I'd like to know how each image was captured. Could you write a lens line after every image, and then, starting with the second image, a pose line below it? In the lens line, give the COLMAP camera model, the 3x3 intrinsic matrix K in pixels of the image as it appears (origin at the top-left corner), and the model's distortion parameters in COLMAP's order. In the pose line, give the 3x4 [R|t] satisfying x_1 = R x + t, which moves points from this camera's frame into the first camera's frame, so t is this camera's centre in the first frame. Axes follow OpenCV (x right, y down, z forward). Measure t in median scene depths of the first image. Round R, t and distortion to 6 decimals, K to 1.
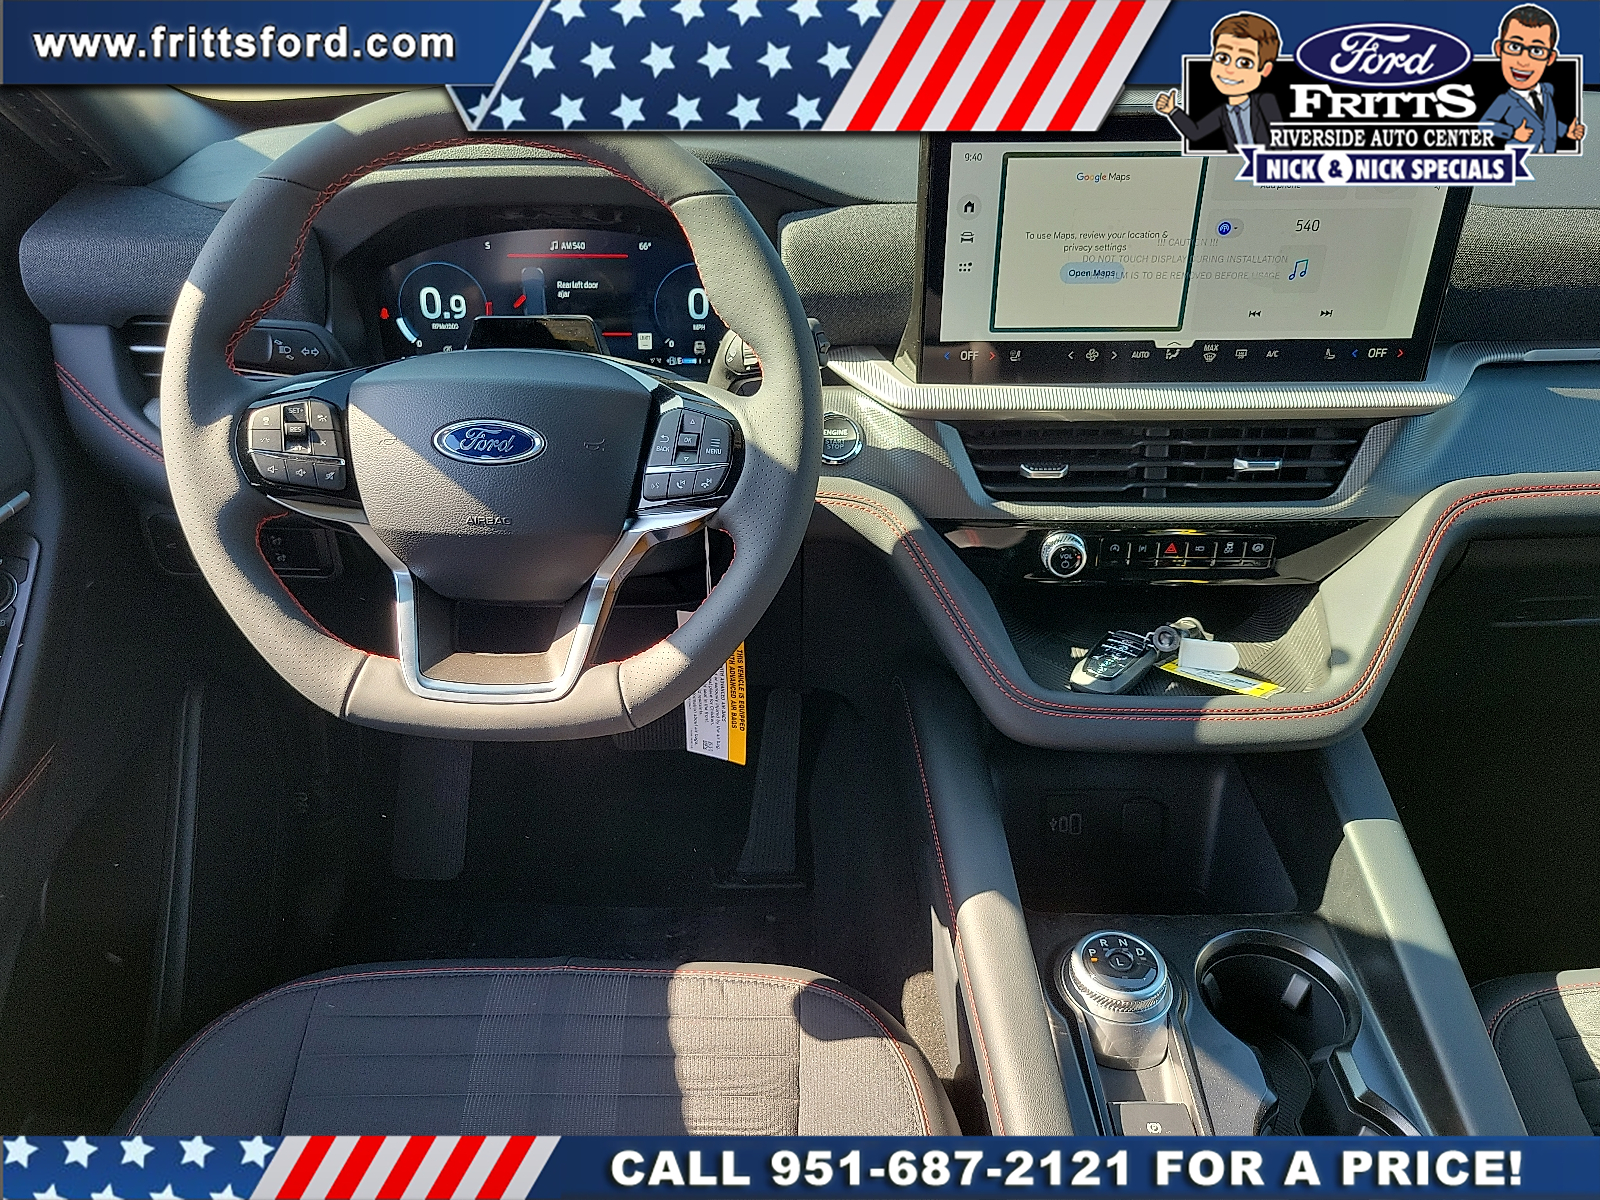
lens RADIAL K [[1255.0, 0, 800.0], [0, 1255.0, 600.0], [0, 0, 1]] dist [-0.005623, 0.000611]
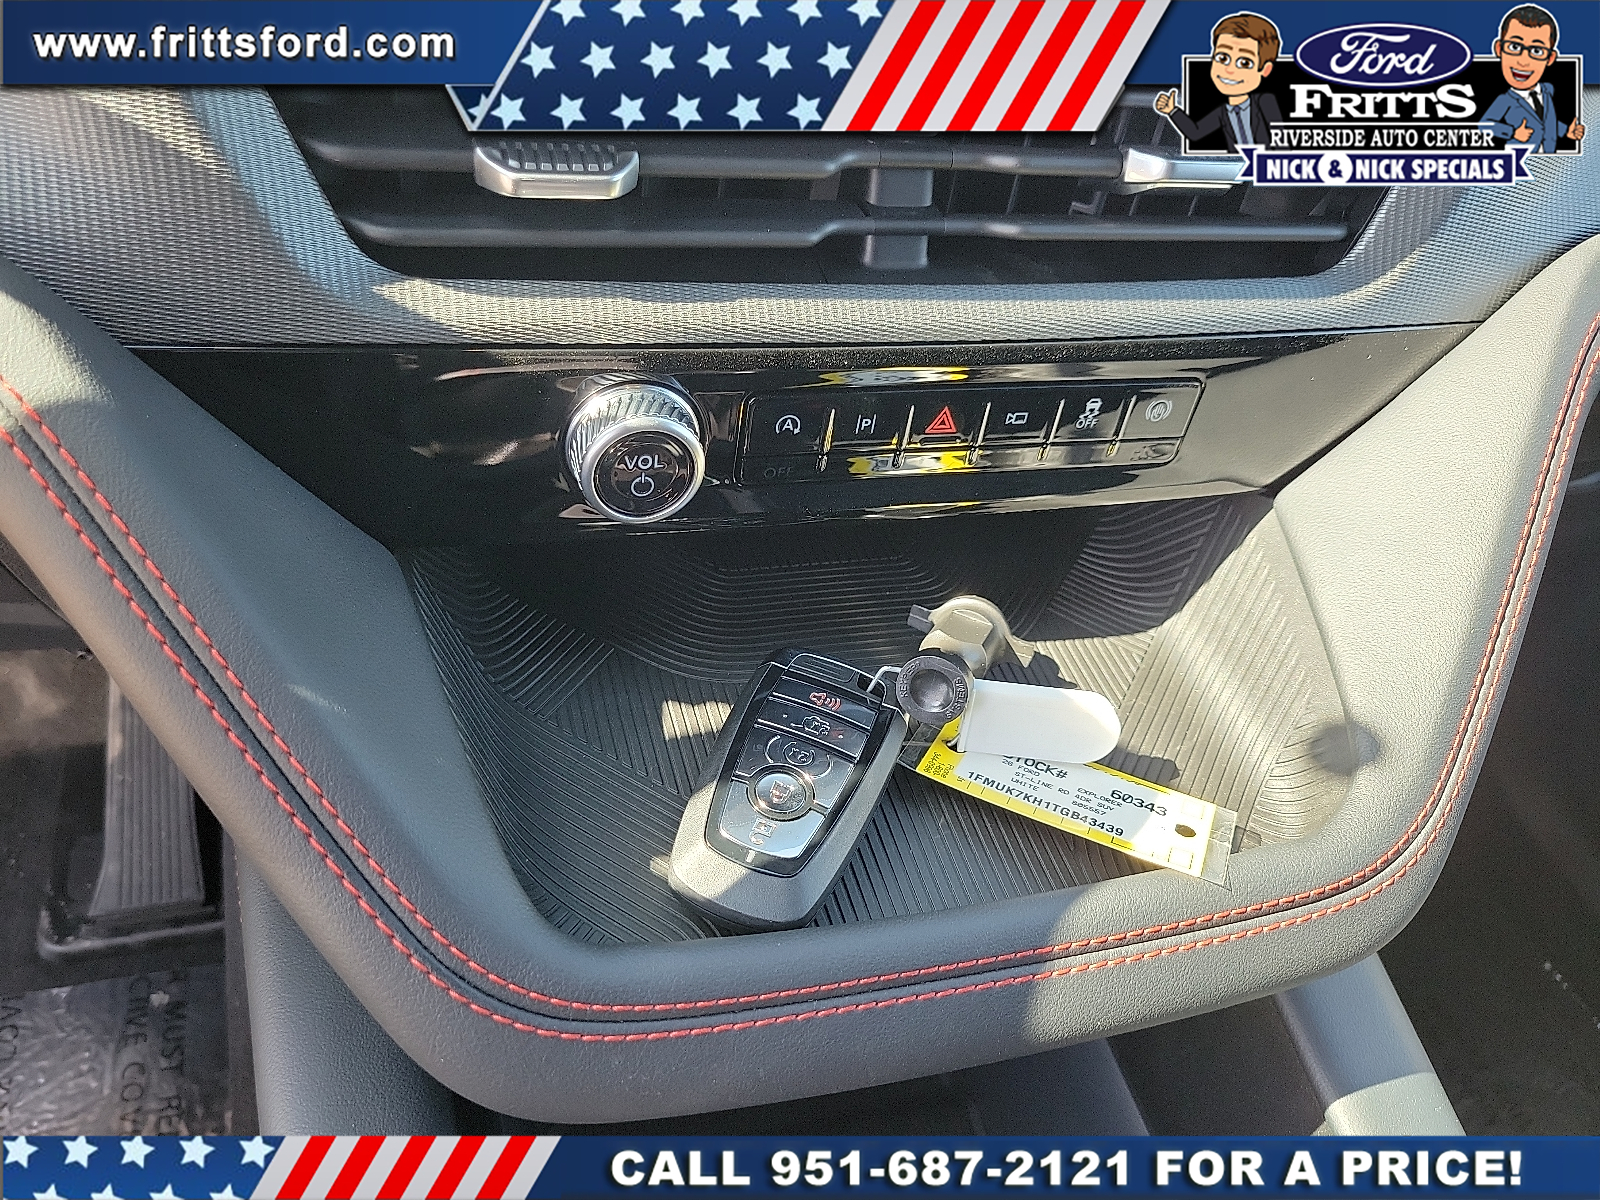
lens RADIAL K [[1247.9, 0, 815.9], [0, 1247.9, 609.3], [0, 0, 1]] dist [0.002531, -0.008645]
pose [[0.944192, -0.087206, 0.317642, 0.149869], [0.011325, 0.972343, 0.233284, -0.071041], [-0.329201, -0.216668, 0.919066, 0.689723]]
